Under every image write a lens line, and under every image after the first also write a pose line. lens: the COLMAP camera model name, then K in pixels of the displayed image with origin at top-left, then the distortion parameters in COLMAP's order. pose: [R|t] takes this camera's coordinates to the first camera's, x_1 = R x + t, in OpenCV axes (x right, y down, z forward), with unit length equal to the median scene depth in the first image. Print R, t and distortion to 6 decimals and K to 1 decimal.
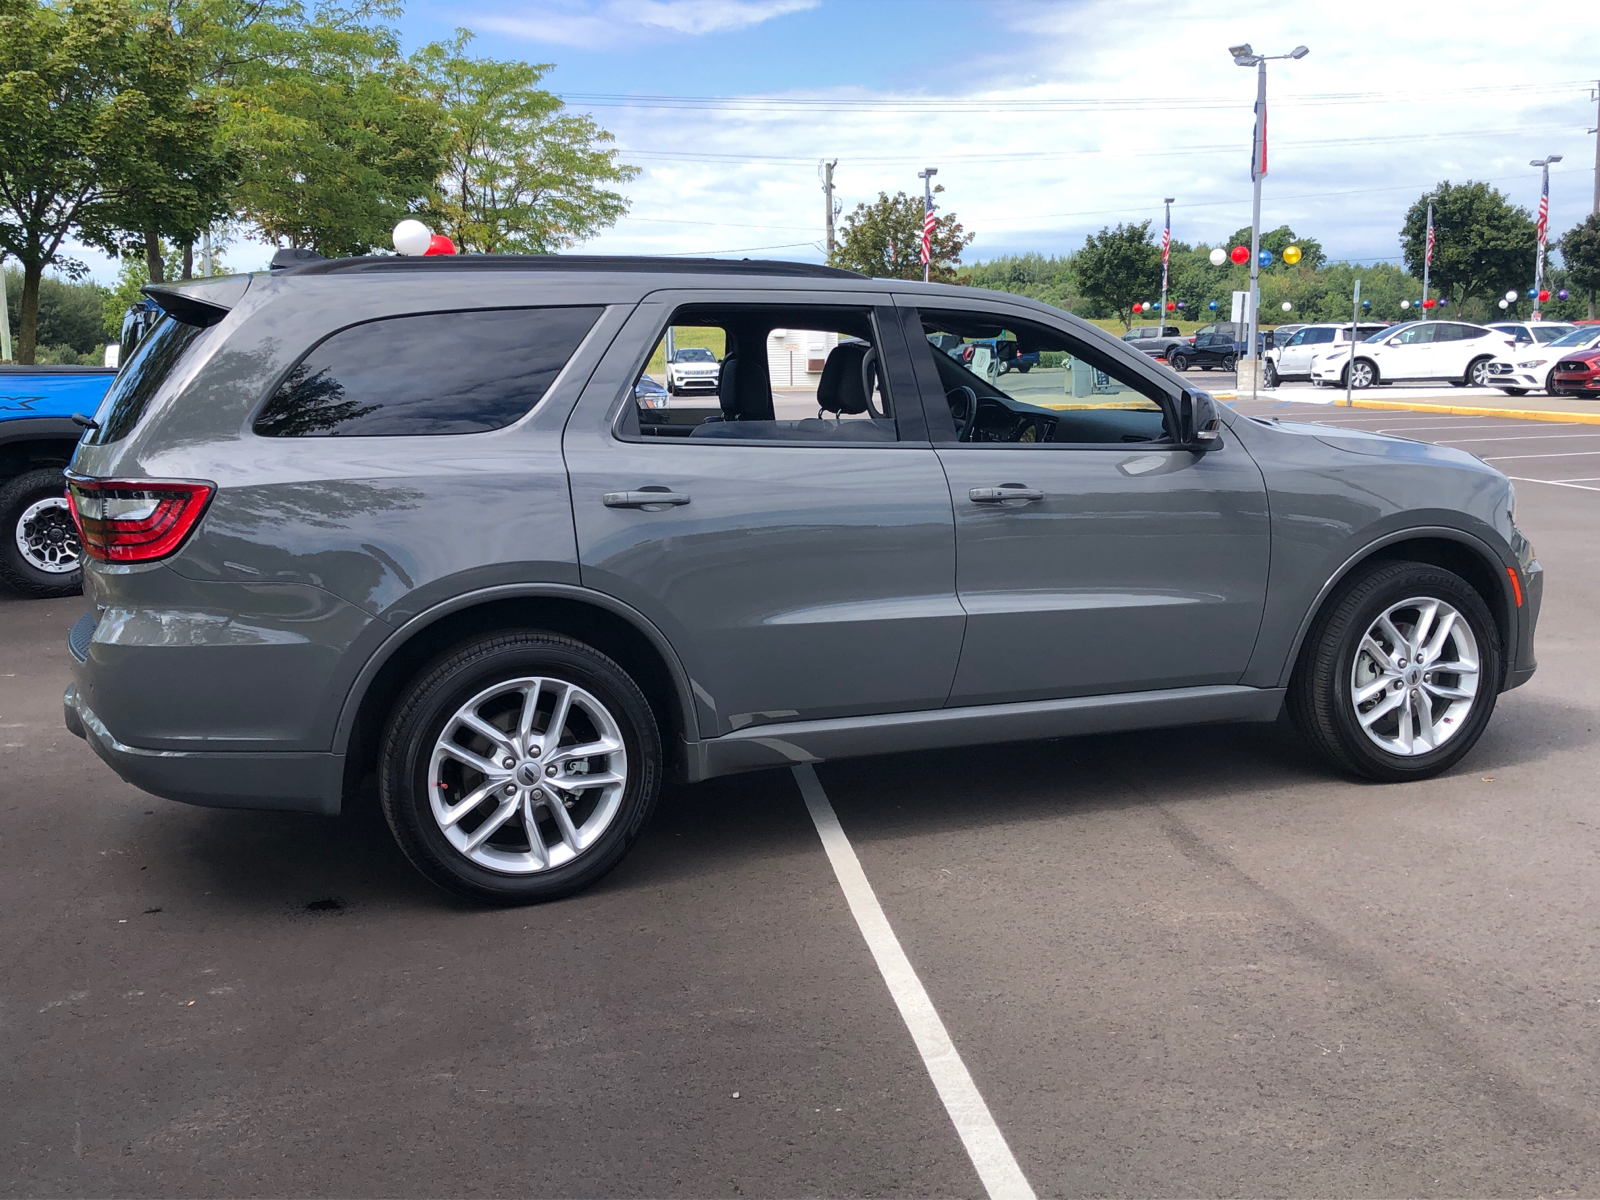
lens RADIAL K [[1587.6, 0, 795.3], [0, 1587.6, 598.1], [0, 0, 1]] dist [0.071769, -0.168696]
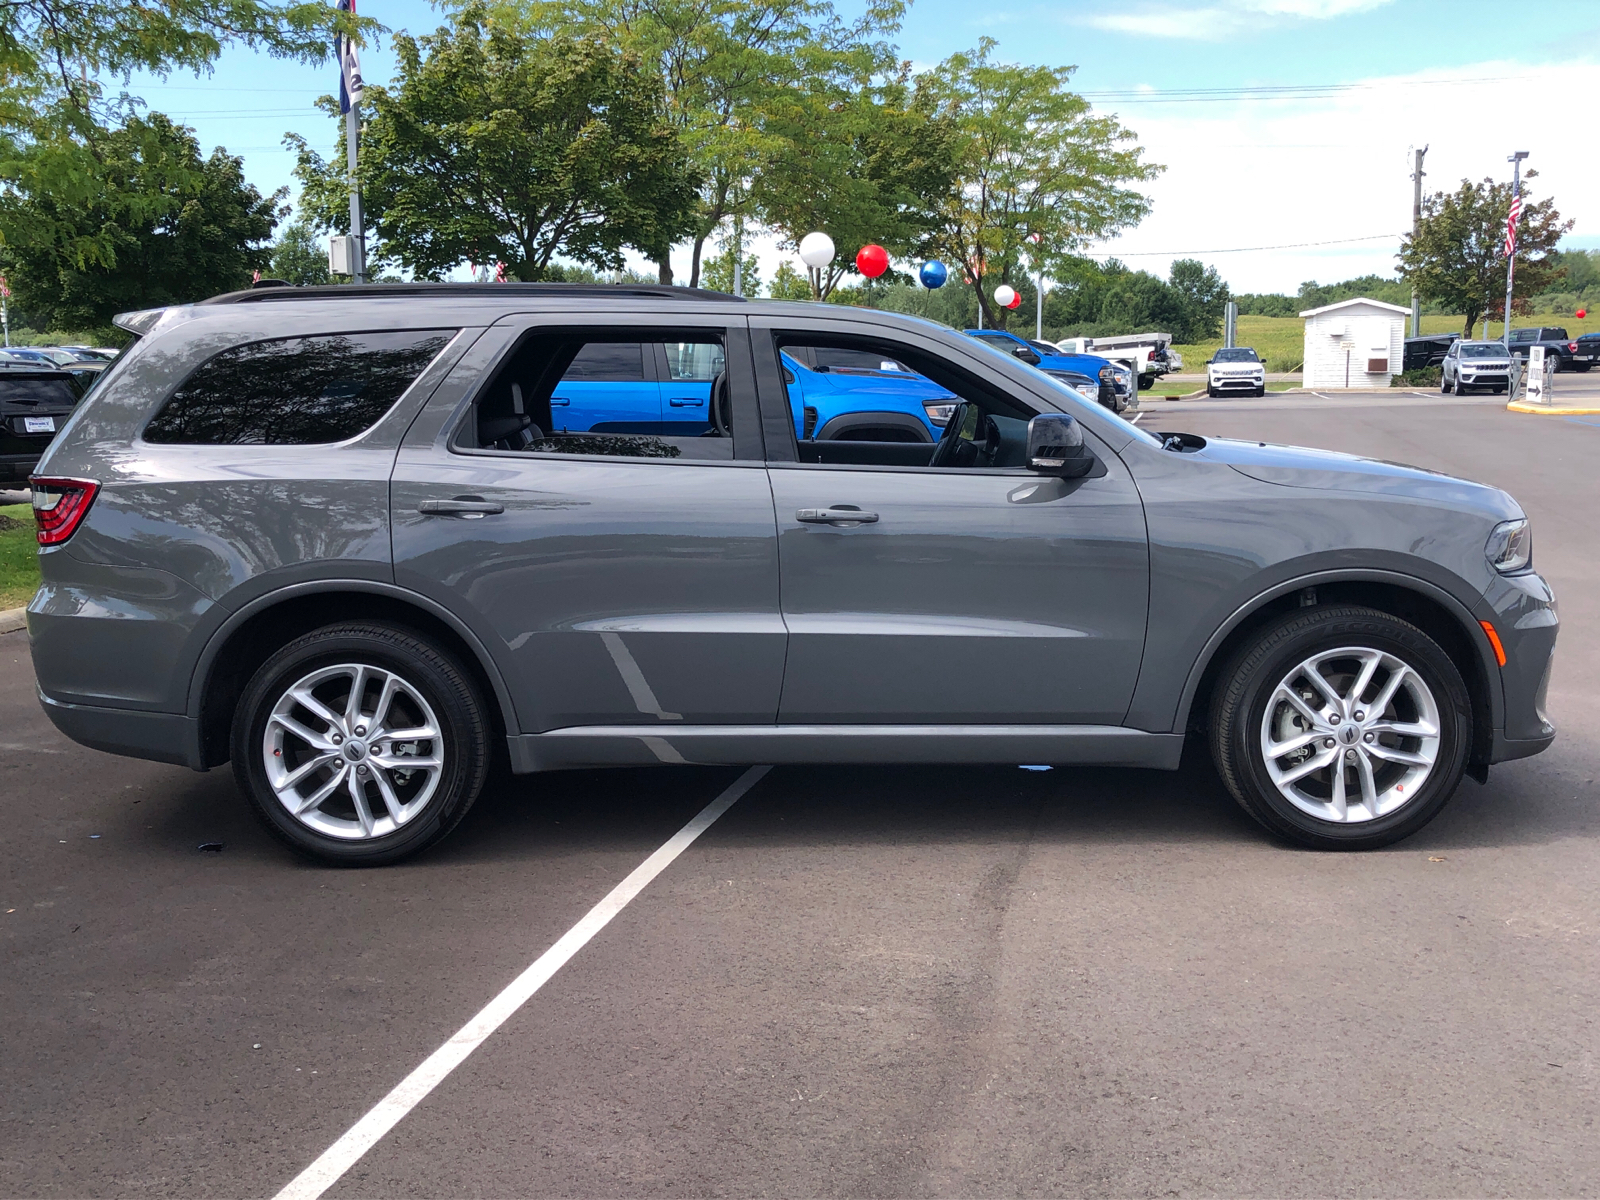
lens RADIAL K [[1587.6, 0, 795.3], [0, 1587.6, 598.1], [0, 0, 1]] dist [0.071769, -0.168696]
pose [[0.933644, 0.055497, -0.353877, 0.462602], [-0.055399, 0.998410, 0.010417, -0.022605], [0.353892, 0.009879, 0.935234, 0.057044]]
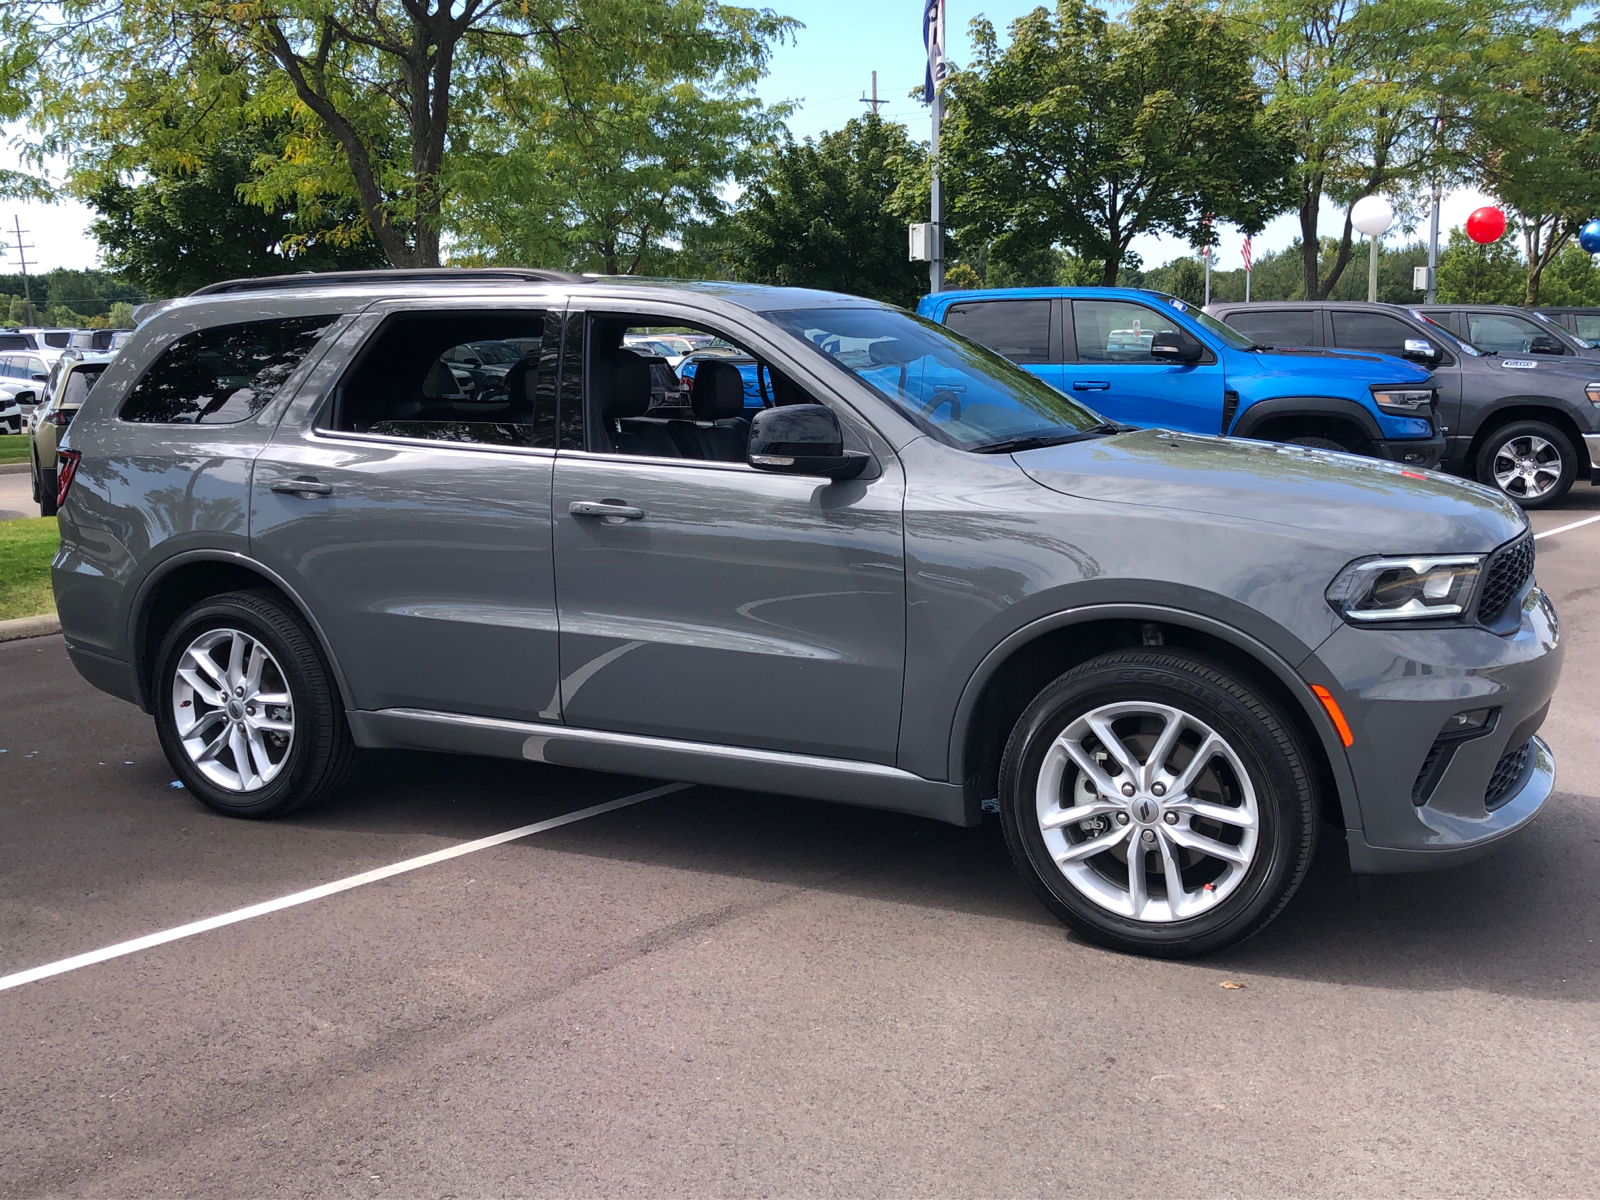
lens RADIAL K [[1587.6, 0, 795.3], [0, 1587.6, 598.1], [0, 0, 1]] dist [0.071769, -0.168696]
pose [[0.663781, 0.115667, -0.738929, 0.902939], [-0.105468, 0.992573, 0.060629, -0.082193], [0.740453, 0.037689, 0.671050, 0.452891]]
